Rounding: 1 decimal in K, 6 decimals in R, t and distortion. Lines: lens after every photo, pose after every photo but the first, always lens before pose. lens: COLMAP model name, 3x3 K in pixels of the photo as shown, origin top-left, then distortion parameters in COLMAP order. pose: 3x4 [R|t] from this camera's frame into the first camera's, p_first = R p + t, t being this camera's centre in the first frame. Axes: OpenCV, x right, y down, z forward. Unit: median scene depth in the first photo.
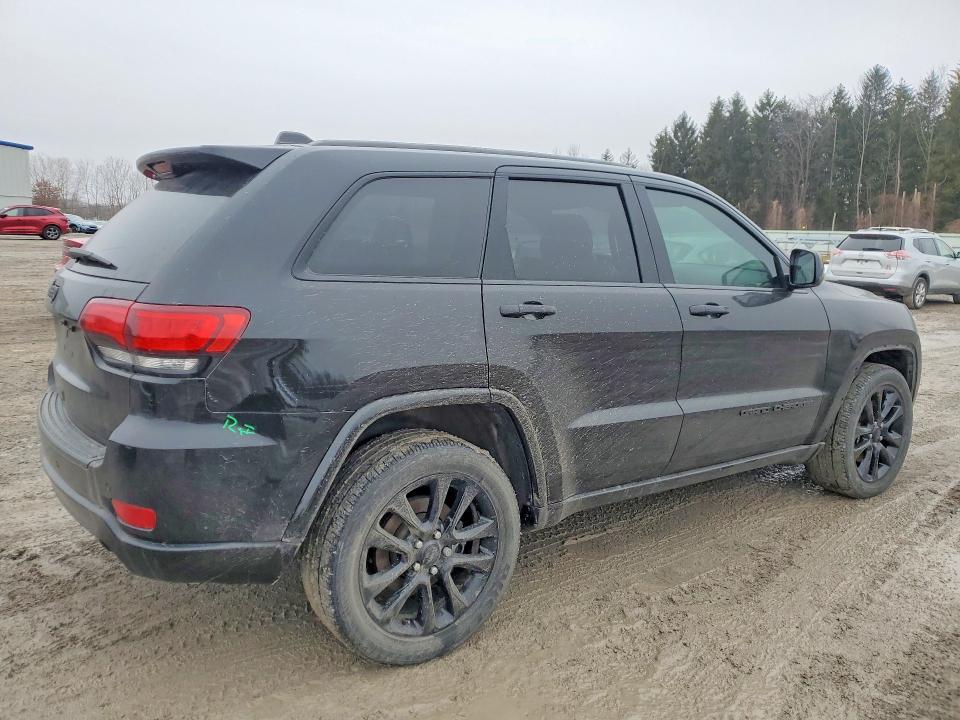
lens RADIAL K [[721.0, 0, 479.9], [0, 721.0, 339.8], [0, 0, 1]] dist [-0.003693, -0.004519]
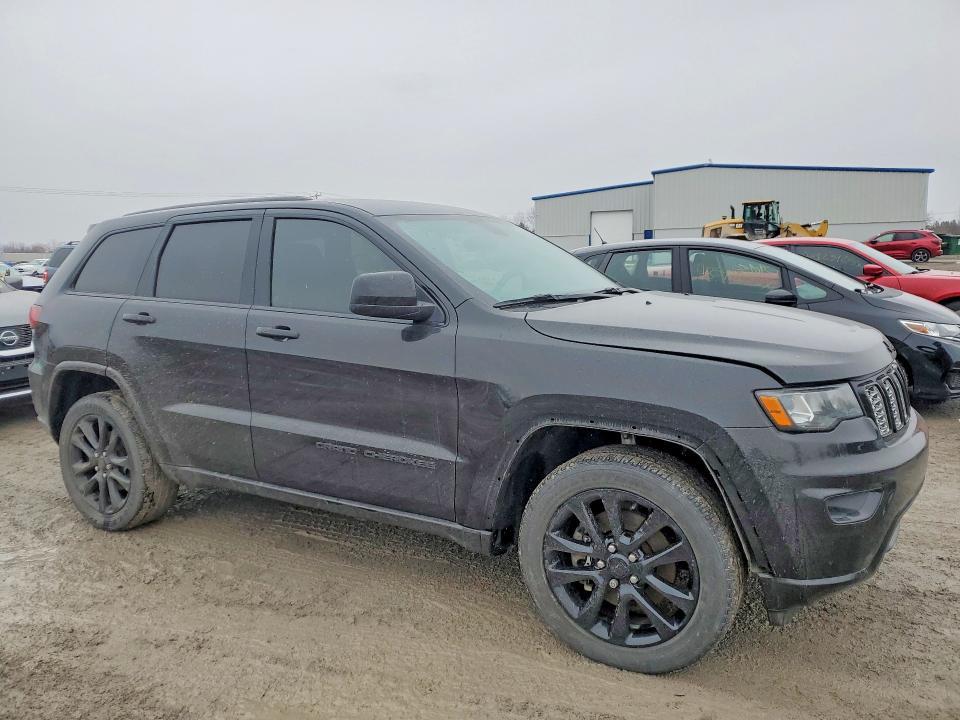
lens RADIAL K [[732.2, 0, 480.0], [0, 732.2, 360.0], [0, 0, 1]] dist [0.000563, -0.007194]
pose [[0.436138, 0.092915, -0.895070, 2.028393], [-0.099379, 0.993544, 0.054714, -0.129161], [0.894375, 0.065088, 0.442557, 1.171831]]
